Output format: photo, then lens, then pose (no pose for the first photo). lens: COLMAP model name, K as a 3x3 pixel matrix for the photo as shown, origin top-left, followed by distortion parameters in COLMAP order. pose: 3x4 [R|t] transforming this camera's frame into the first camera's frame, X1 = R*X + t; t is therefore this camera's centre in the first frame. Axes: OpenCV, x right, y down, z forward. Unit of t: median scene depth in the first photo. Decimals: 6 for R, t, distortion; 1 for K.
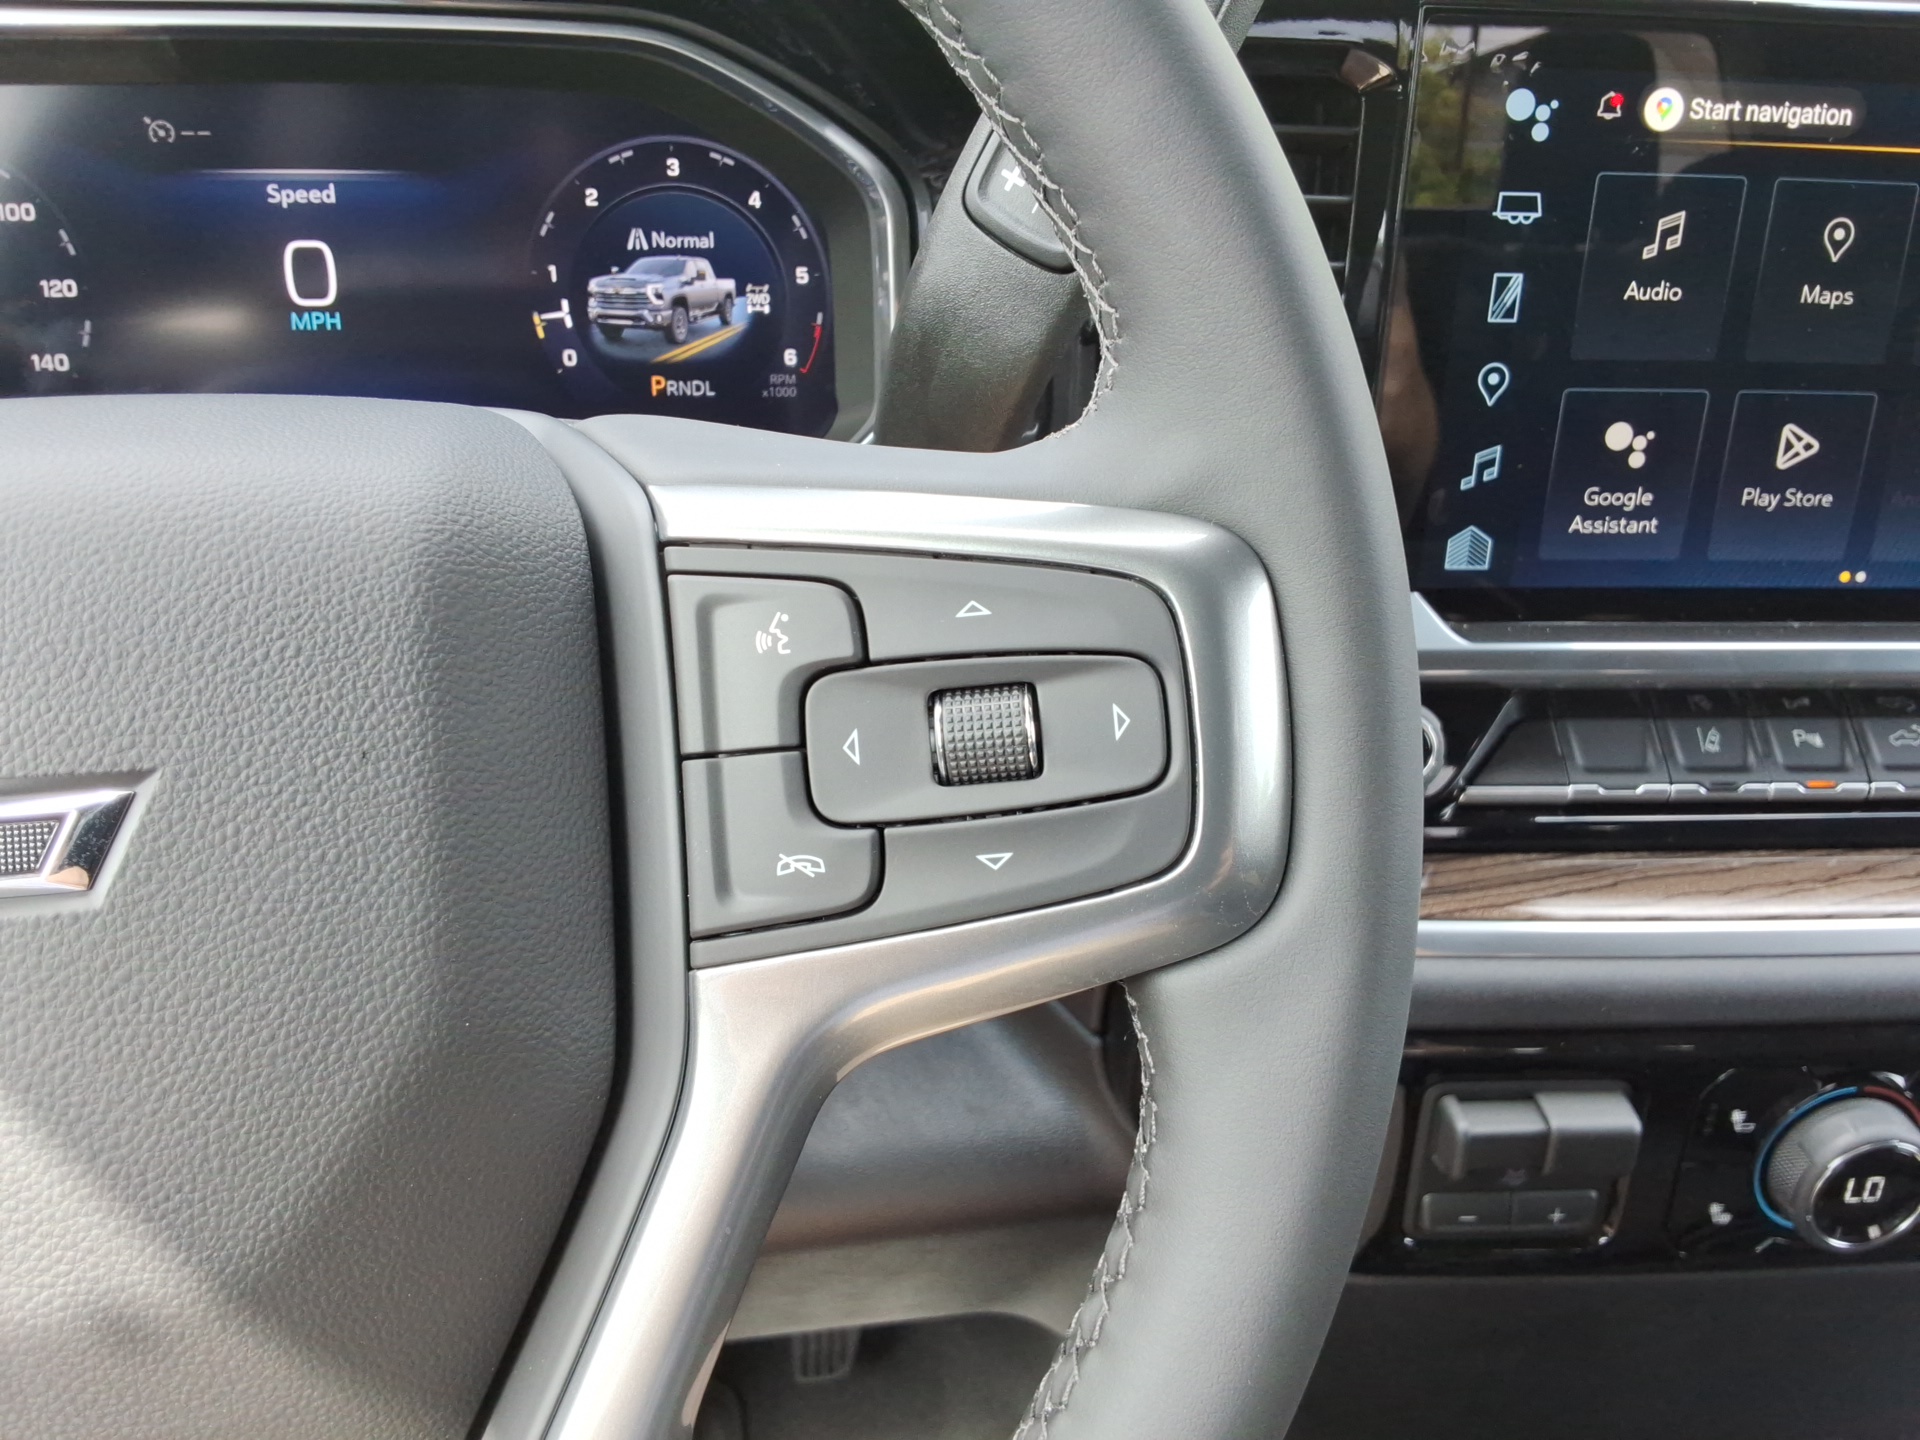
lens RADIAL K [[1544.3, 0, 967.9], [0, 1544.3, 722.4], [0, 0, 1]] dist [0.126119, -0.198504]
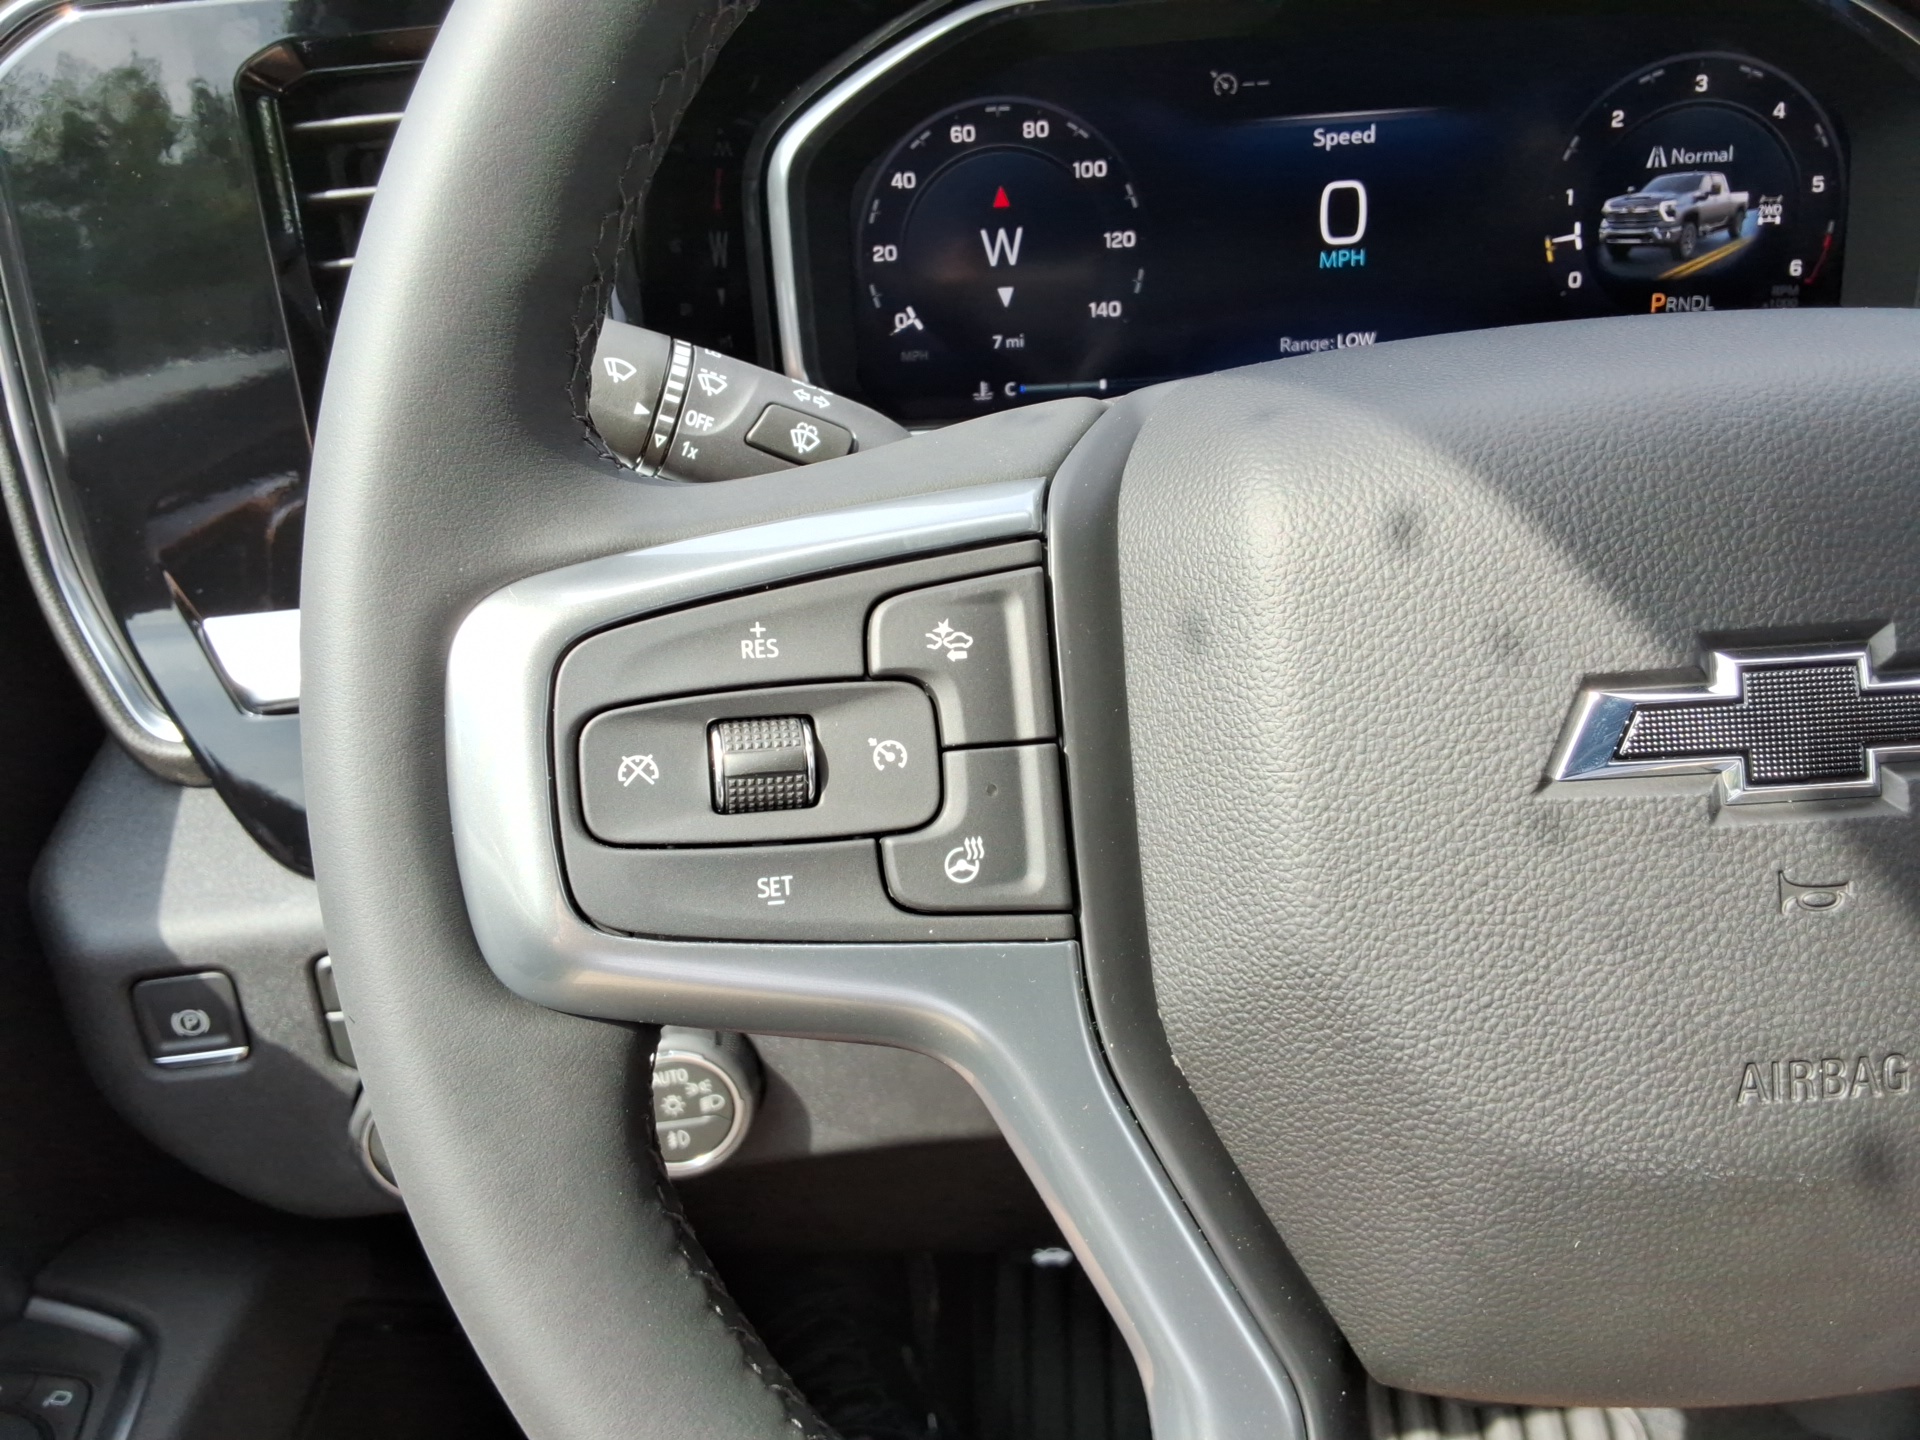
lens RADIAL K [[1544.3, 0, 976.0], [0, 1544.3, 725.9], [0, 0, 1]] dist [0.126119, -0.198504]
pose [[0.972683, 0.022388, -0.231056, -0.419927], [-0.013143, 0.999053, 0.041472, 0.020301], [0.231766, -0.037303, 0.972056, -0.100697]]
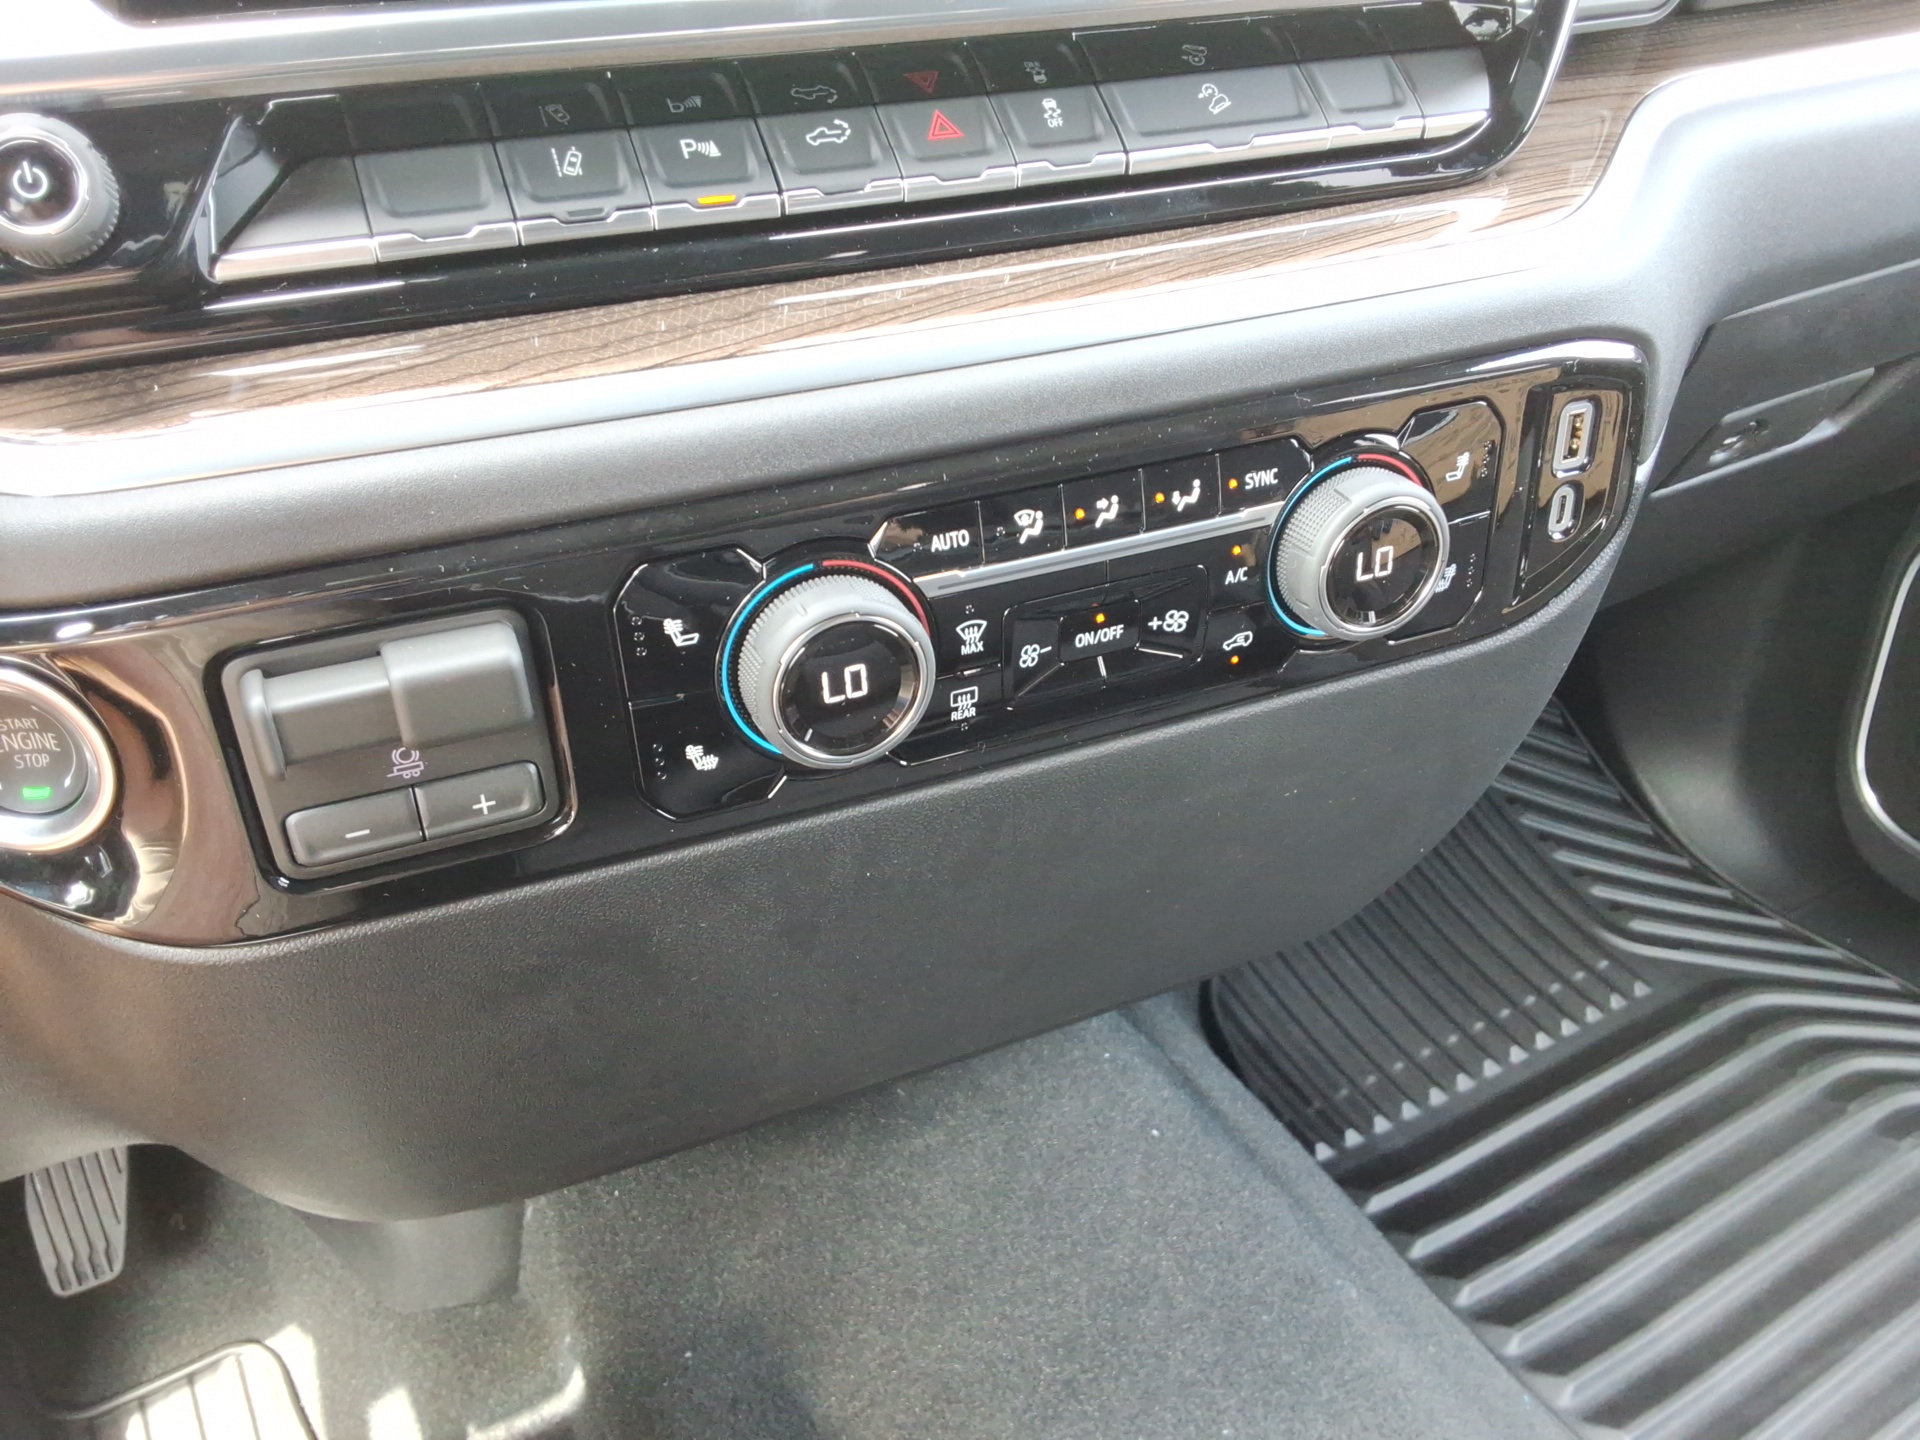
lens RADIAL K [[1544.3, 0, 976.8], [0, 1544.3, 702.8], [0, 0, 1]] dist [0.126119, -0.198504]
pose [[0.945405, -0.208382, 0.250574, 0.421707], [0.182852, 0.975611, 0.121443, 0.215898], [-0.269769, -0.068995, 0.960450, 0.200069]]
